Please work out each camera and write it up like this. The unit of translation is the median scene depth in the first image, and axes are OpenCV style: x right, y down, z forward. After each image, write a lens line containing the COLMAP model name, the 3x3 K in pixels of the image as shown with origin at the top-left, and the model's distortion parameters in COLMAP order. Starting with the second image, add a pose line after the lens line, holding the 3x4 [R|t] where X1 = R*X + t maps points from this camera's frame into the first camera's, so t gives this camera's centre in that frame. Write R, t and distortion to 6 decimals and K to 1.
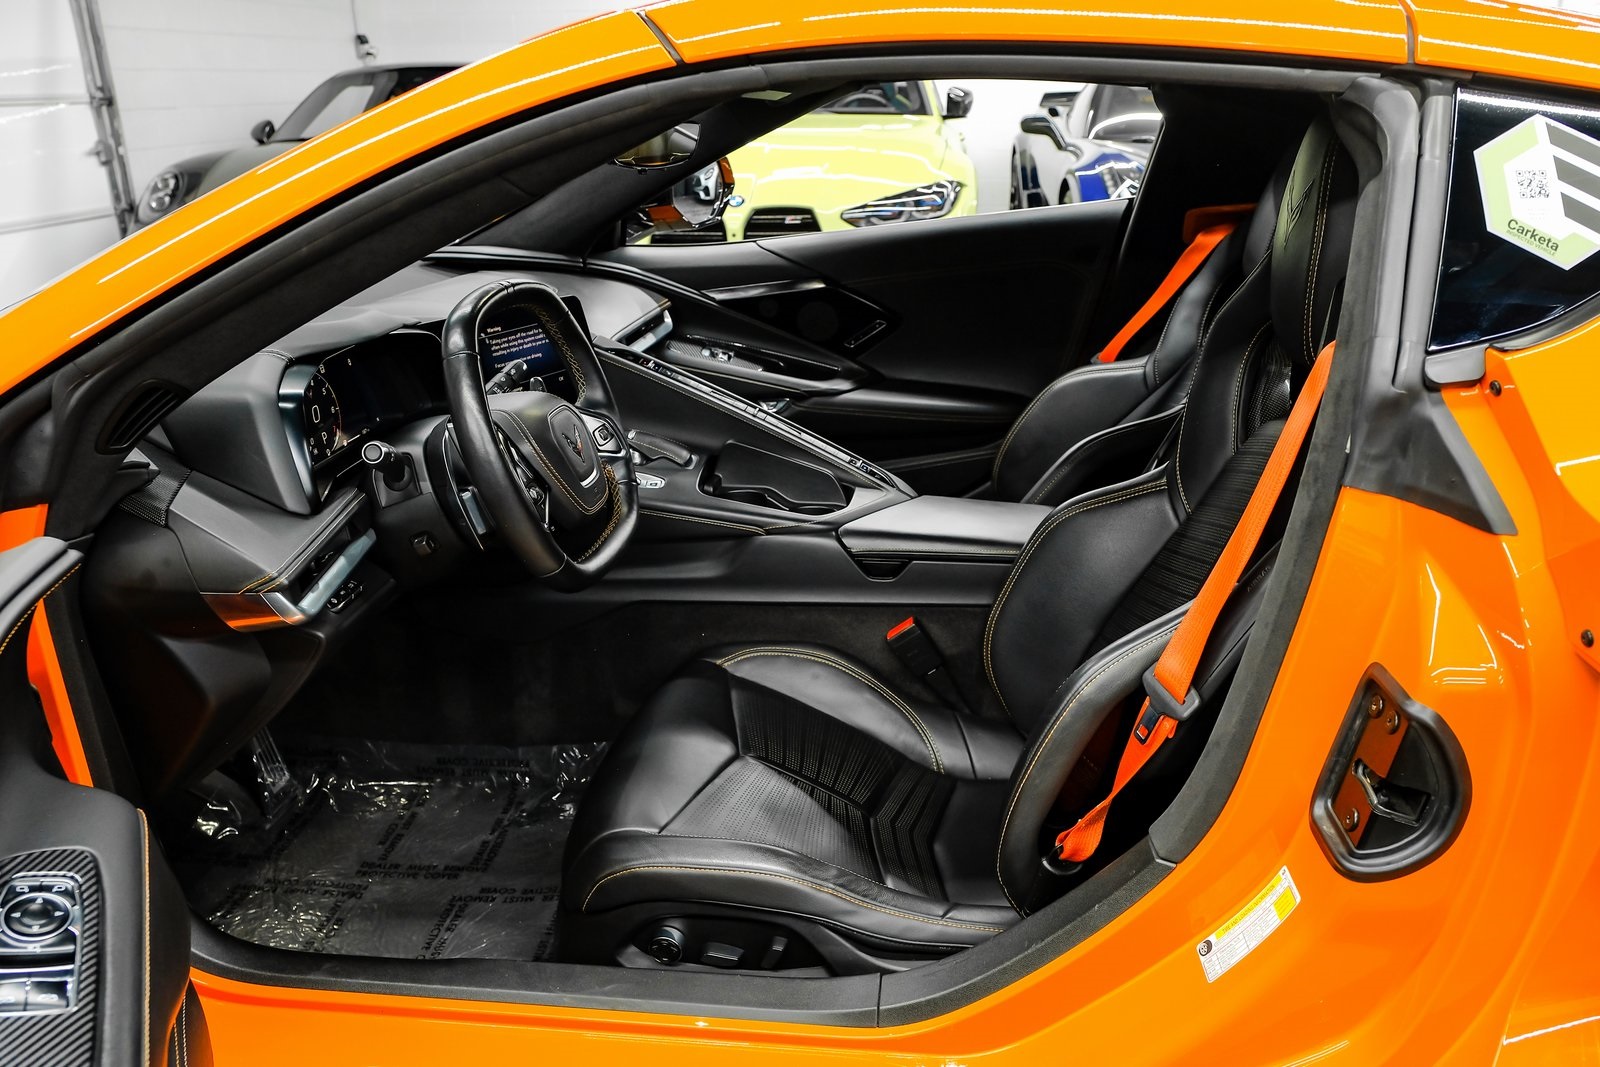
lens RADIAL K [[1207.1, 0, 800.0], [0, 1207.1, 533.5], [0, 0, 1]] dist [-0.001220, 0.000826]
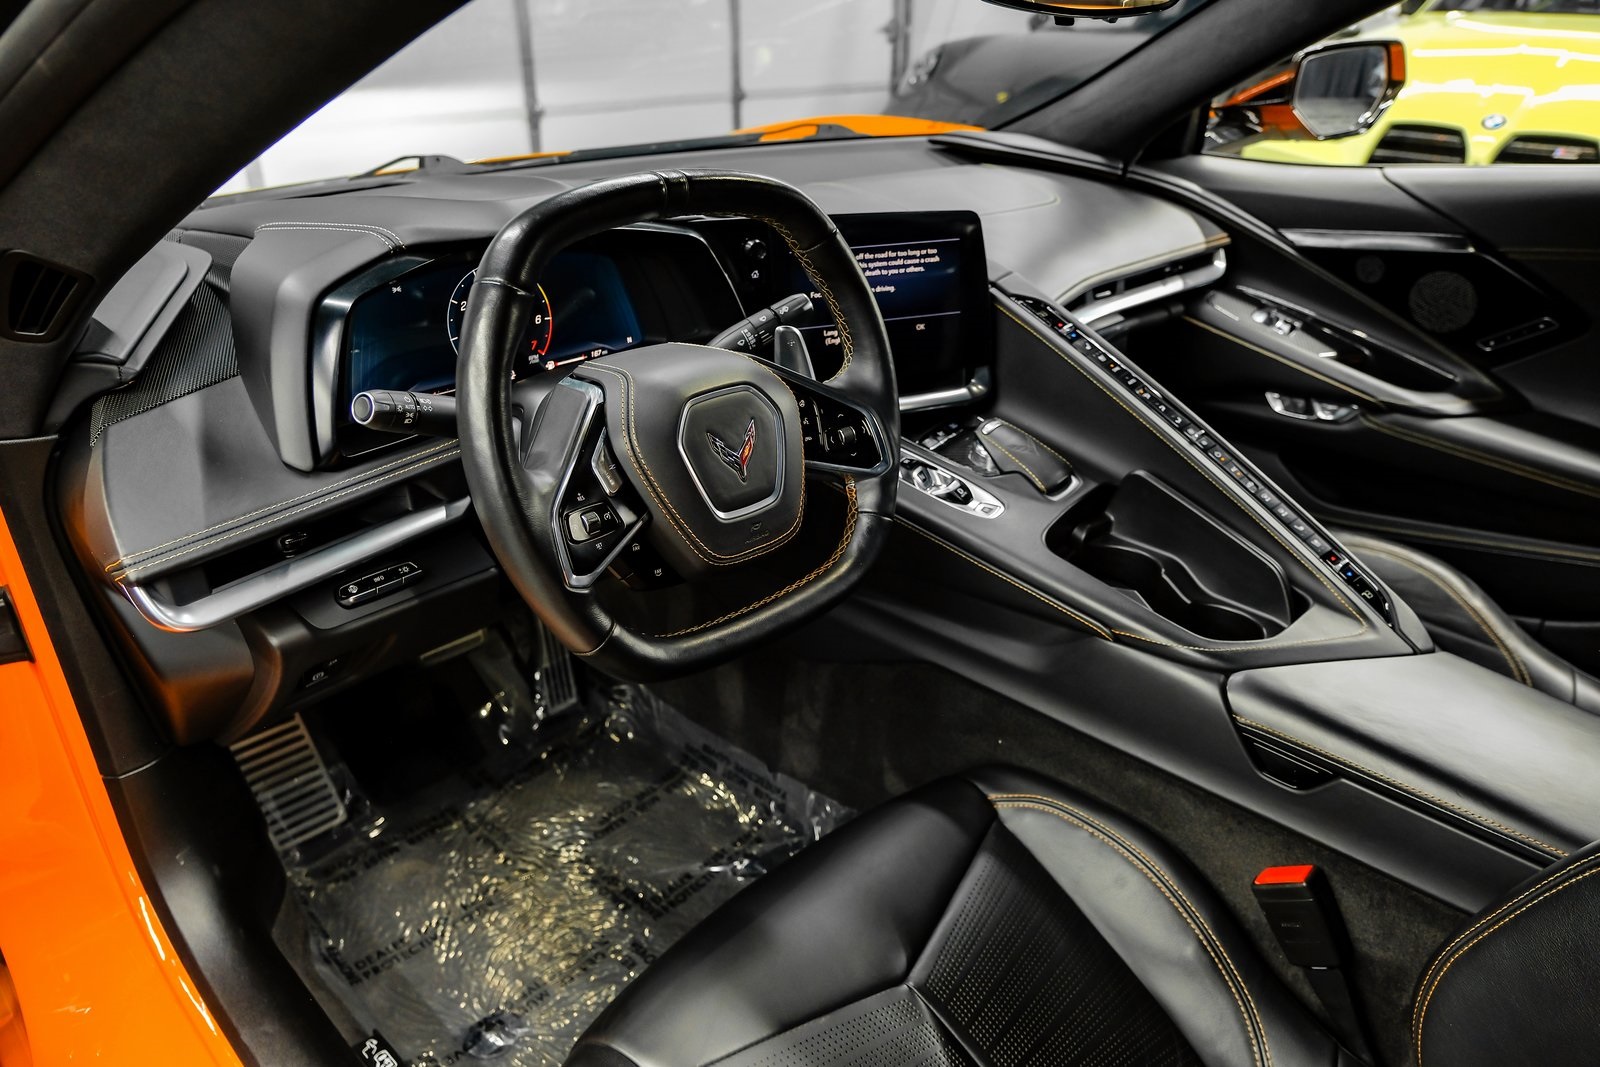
lens RADIAL K [[1084.7, 0, 828.7], [0, 1084.7, 535.9], [0, 0, 1]] dist [-0.004573, 0.002843]
pose [[0.805377, 0.295195, -0.514031, 0.087792], [-0.234333, 0.955094, 0.181336, -0.083017], [0.544478, -0.025589, 0.838385, 0.318404]]
